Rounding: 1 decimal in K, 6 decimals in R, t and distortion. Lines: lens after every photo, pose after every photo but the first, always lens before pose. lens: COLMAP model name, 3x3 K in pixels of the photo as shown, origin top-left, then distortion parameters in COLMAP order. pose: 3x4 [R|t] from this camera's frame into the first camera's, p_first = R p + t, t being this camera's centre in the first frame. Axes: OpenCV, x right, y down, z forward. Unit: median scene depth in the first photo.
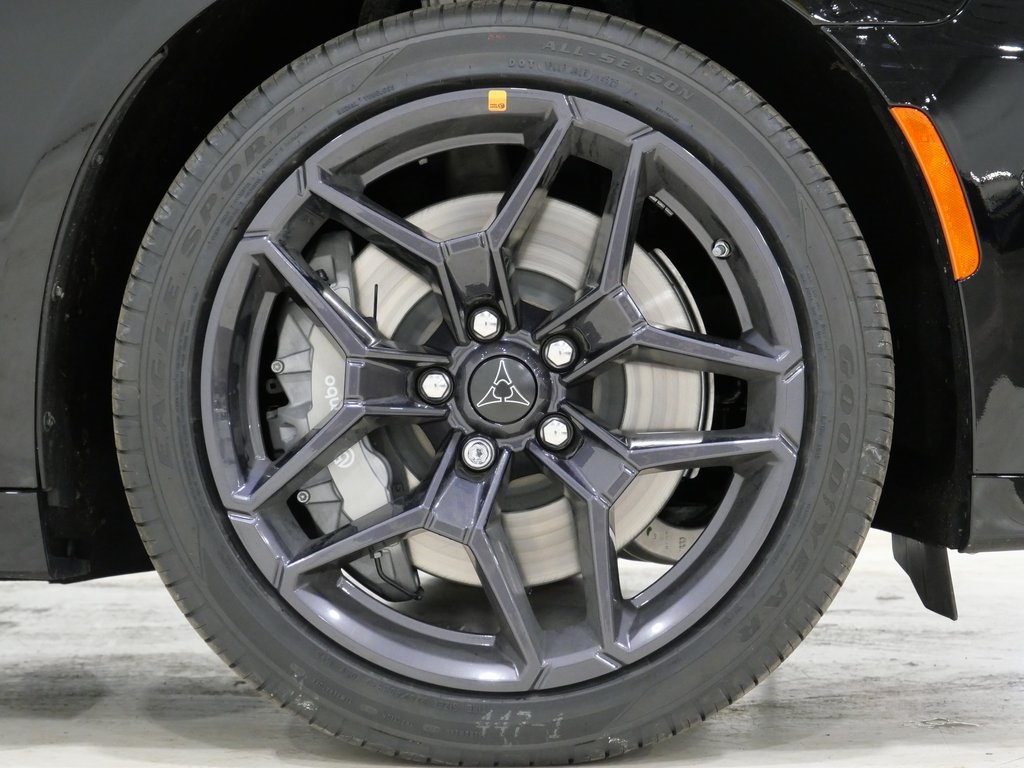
lens RADIAL K [[2257.6, 0, 511.6], [0, 2257.6, 383.4], [0, 0, 1]] dist [-0.283612, 0.000000]
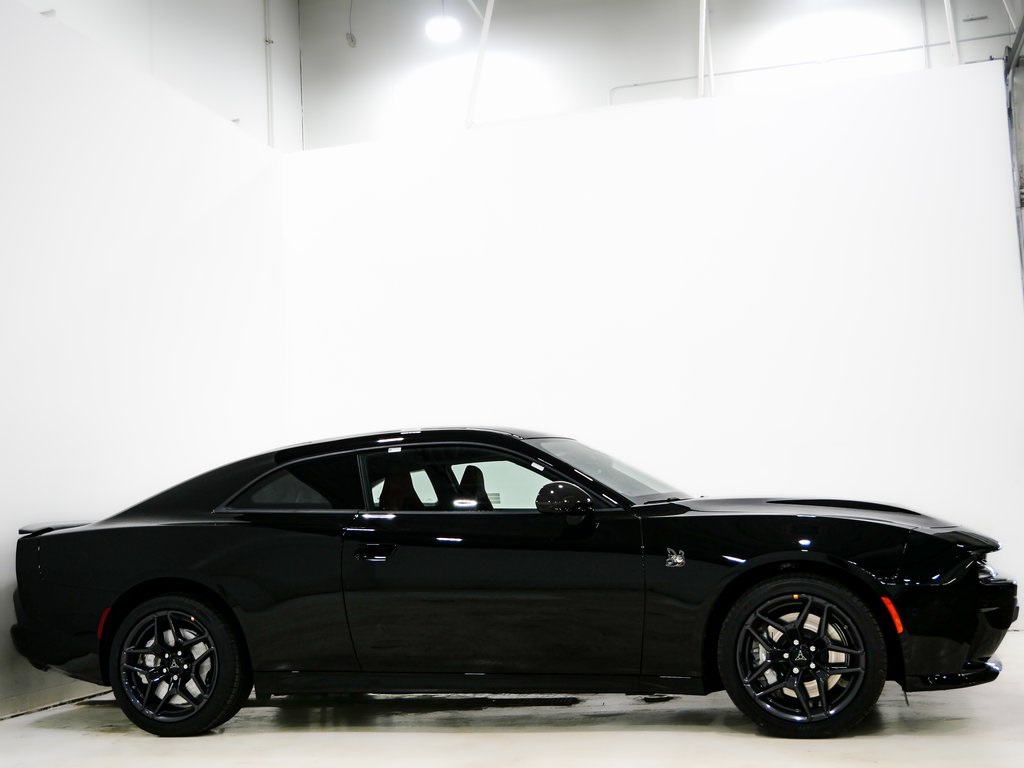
lens RADIAL K [[1201.1, 0, 510.2], [0, 1201.1, 386.6], [0, 0, 1]] dist [-0.005599, 0.000000]
pose [[0.960986, -0.057818, -0.270486, 0.124816], [0.029315, 0.993691, -0.108255, -0.306252], [0.275039, 0.096102, 0.956618, -1.636604]]
